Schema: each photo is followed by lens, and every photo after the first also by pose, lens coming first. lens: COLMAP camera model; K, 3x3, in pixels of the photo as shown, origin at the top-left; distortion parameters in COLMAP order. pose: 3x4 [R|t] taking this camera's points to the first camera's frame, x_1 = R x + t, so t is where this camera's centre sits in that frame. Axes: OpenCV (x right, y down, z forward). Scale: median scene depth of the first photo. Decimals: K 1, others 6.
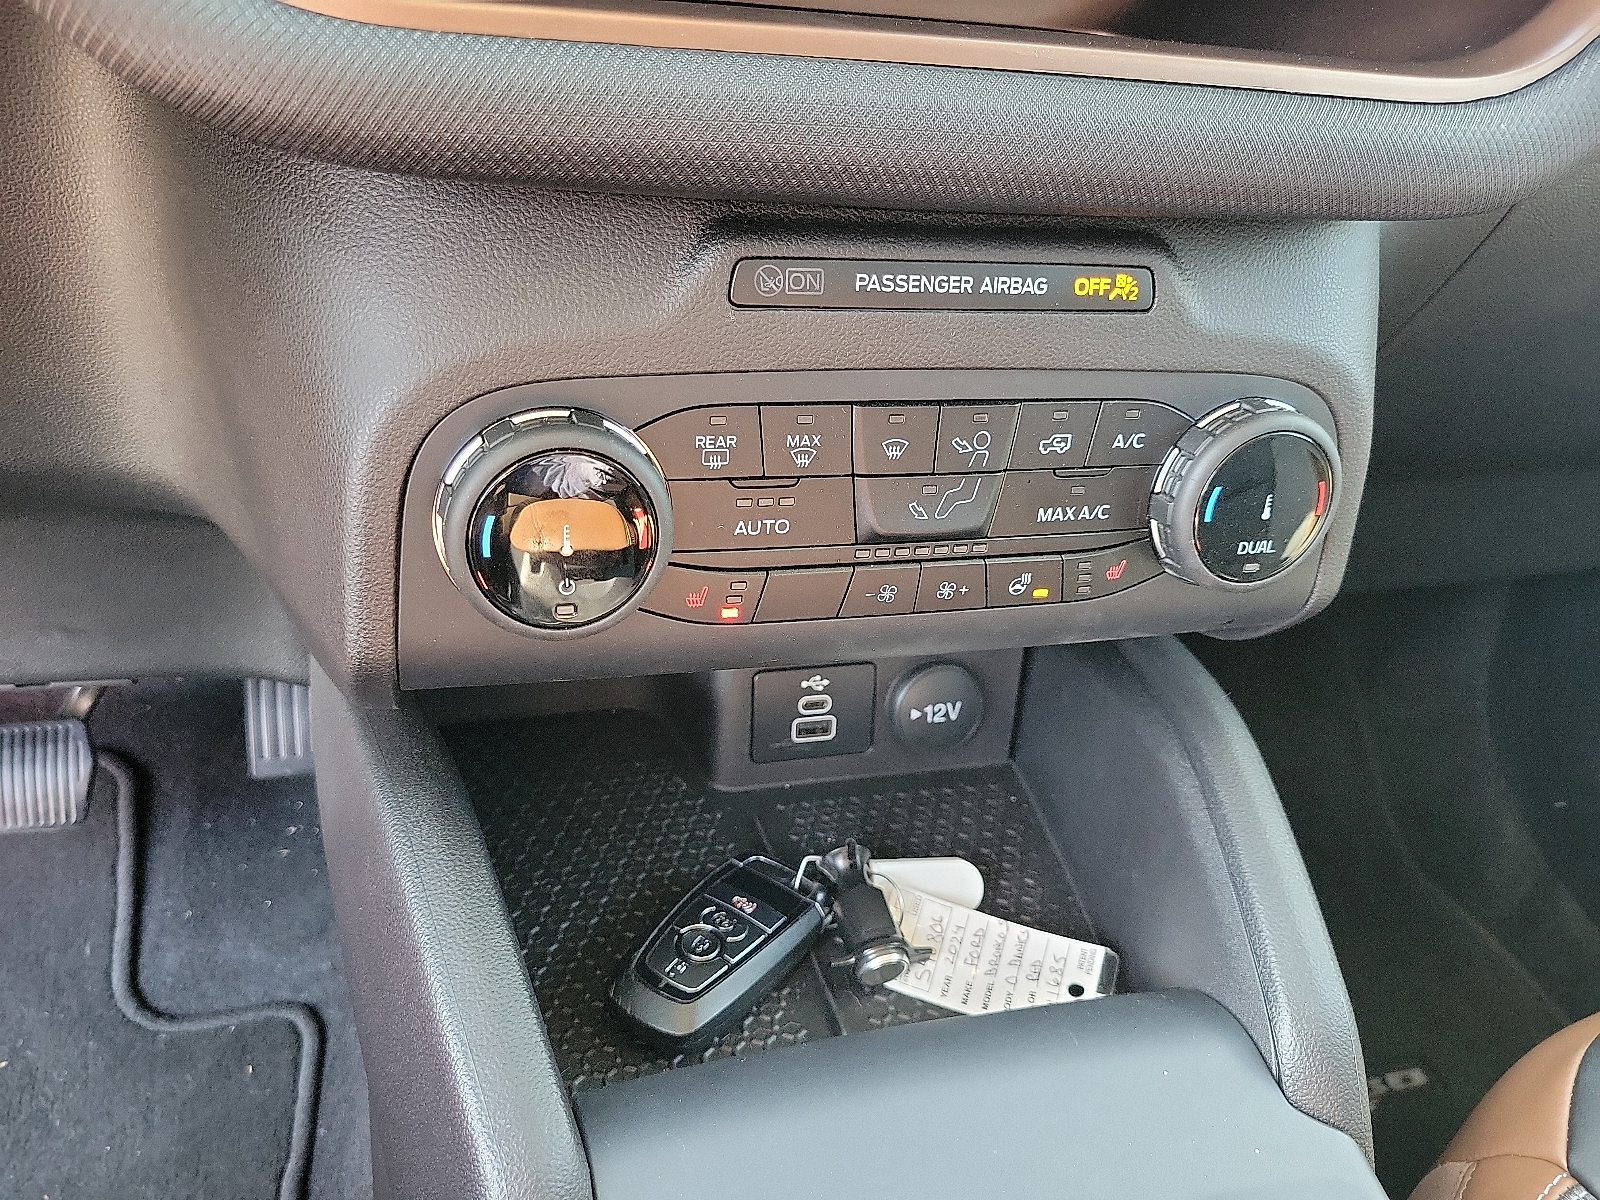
lens RADIAL K [[1228.6, 0, 782.1], [0, 1228.6, 608.7], [0, 0, 1]] dist [0.024995, -0.017385]
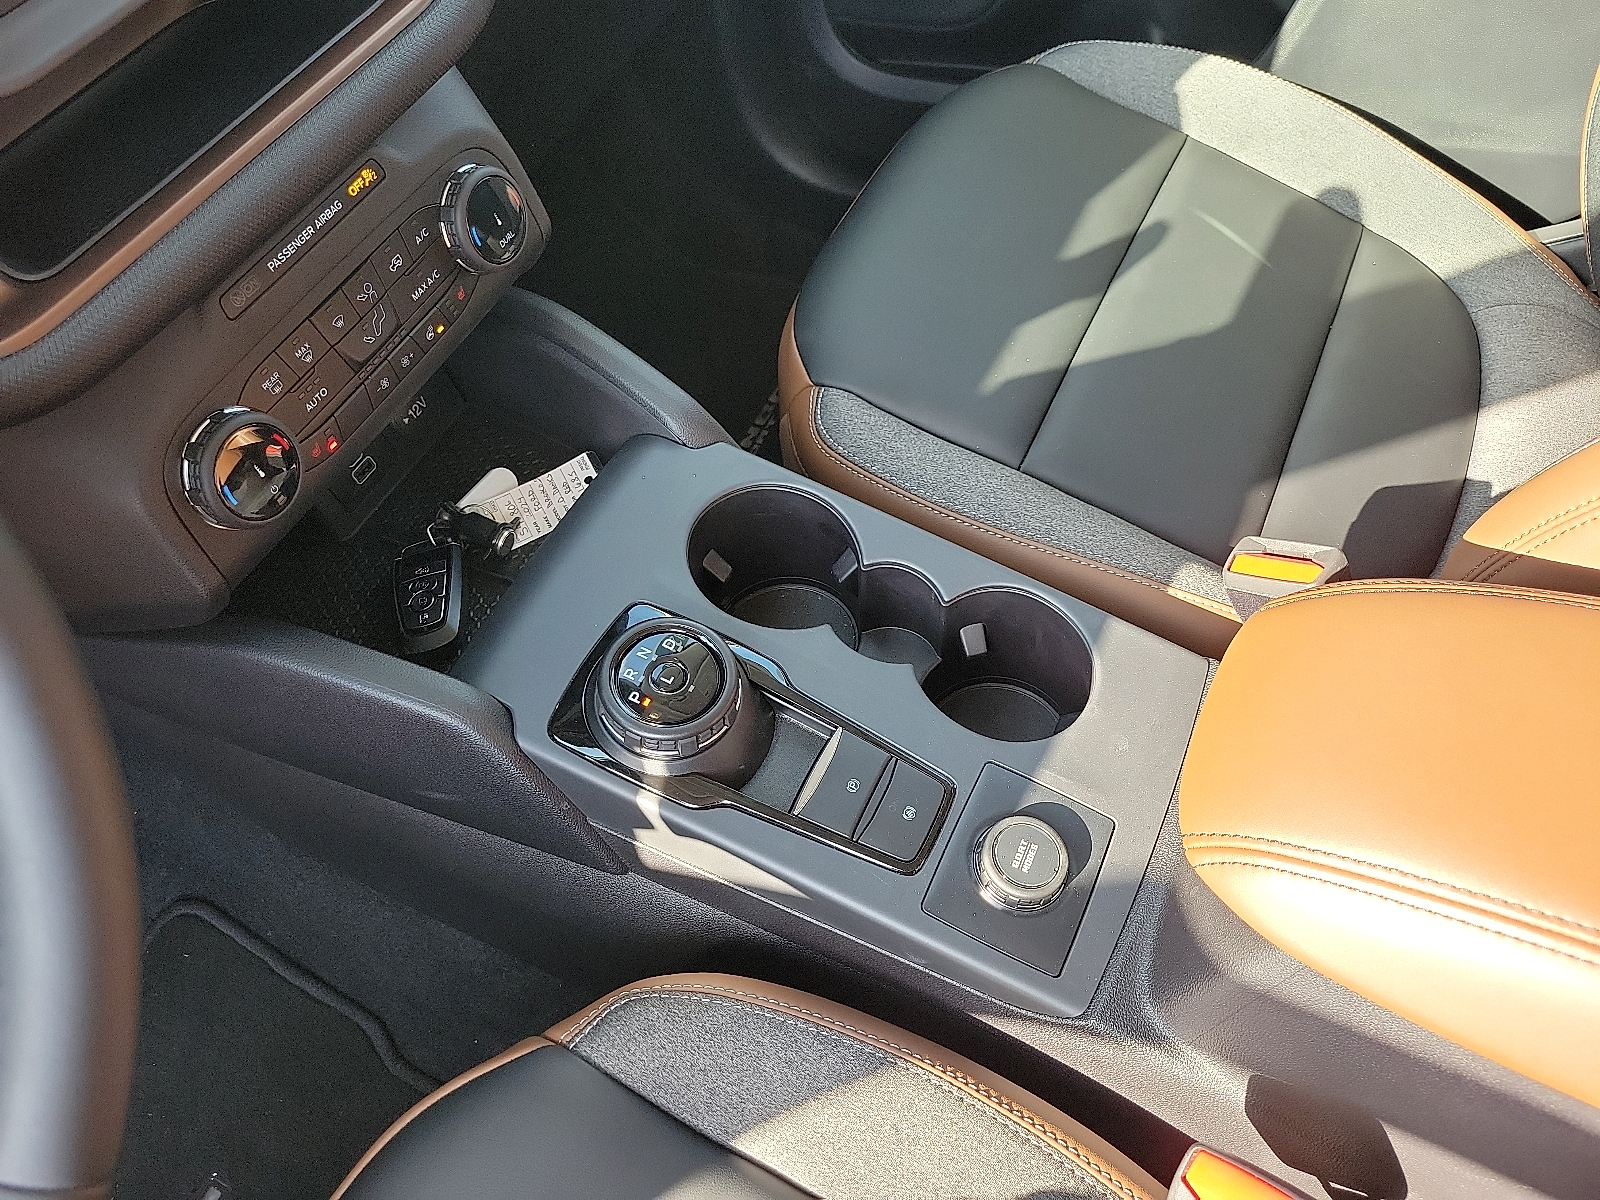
lens RADIAL K [[1228.6, 0, 788.7], [0, 1228.6, 610.7], [0, 0, 1]] dist [0.024995, -0.017385]
pose [[0.662107, -0.697151, 0.274944, -0.240213], [0.562105, 0.704634, 0.433046, -0.212397], [-0.495633, -0.132176, 0.858416, -0.881810]]
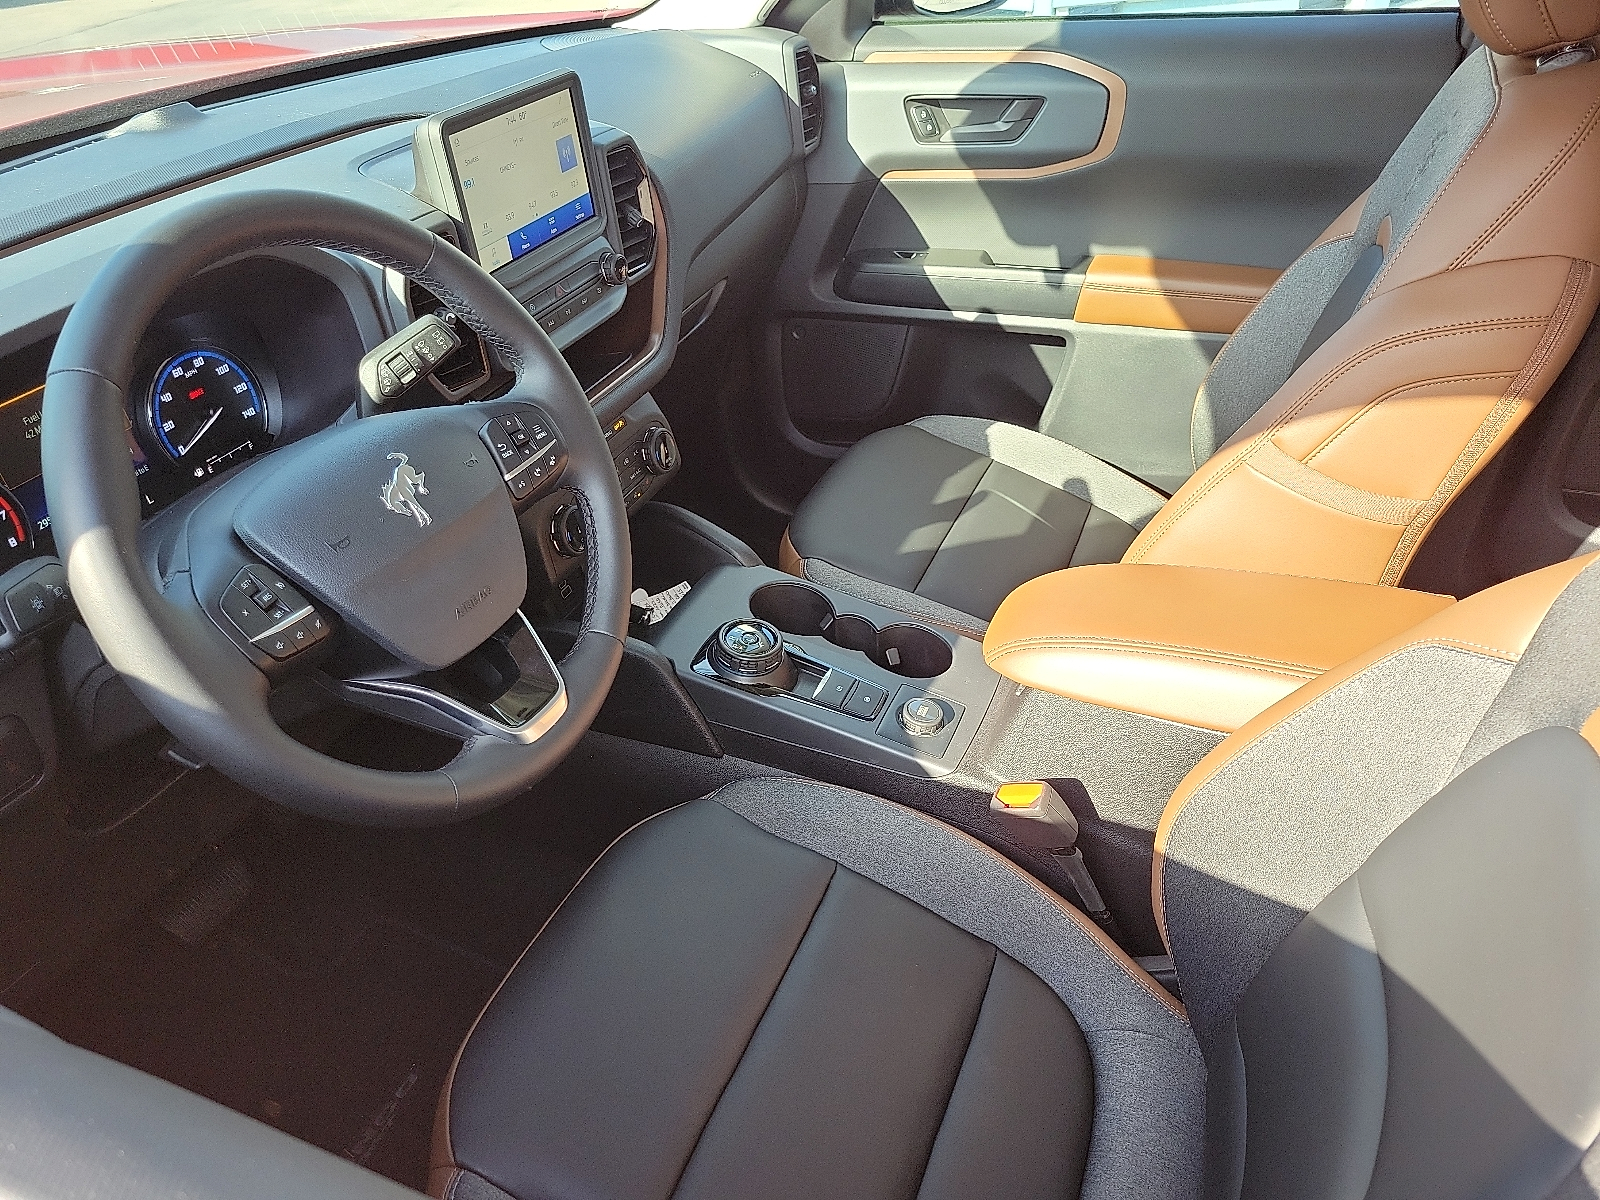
lens RADIAL K [[1228.6, 0, 792.6], [0, 1228.6, 590.6], [0, 0, 1]] dist [0.024995, -0.017385]
pose [[0.624001, -0.545679, 0.559336, -1.779083], [0.544519, 0.817034, 0.189614, -0.231351], [-0.560466, 0.186250, 0.806963, -2.315698]]
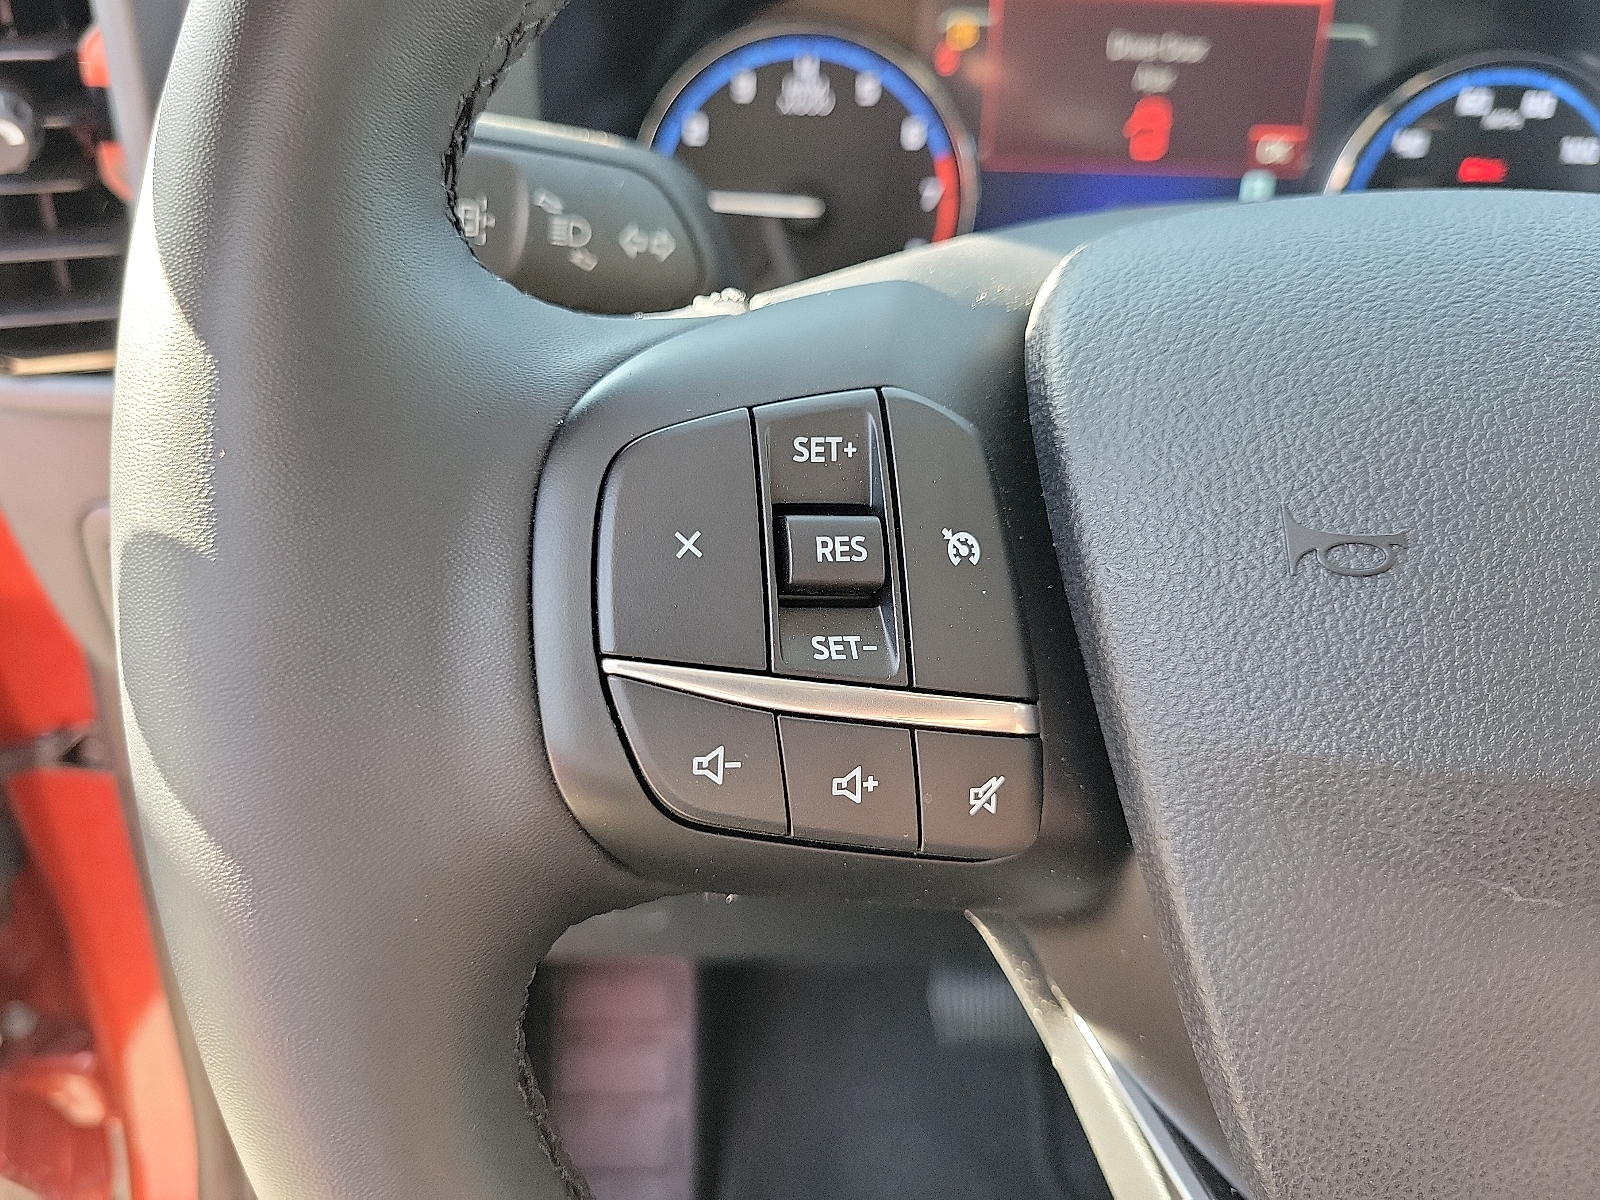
lens RADIAL K [[1292.8, 0, 792.3], [0, 1292.8, 599.0], [0, 0, 1]] dist [-0.019026, -0.005910]
pose [[0.964553, 0.046723, -0.259719, -1.094863], [-0.071856, 0.993514, -0.088131, -0.251466], [0.253917, 0.103669, 0.961654, -0.630451]]
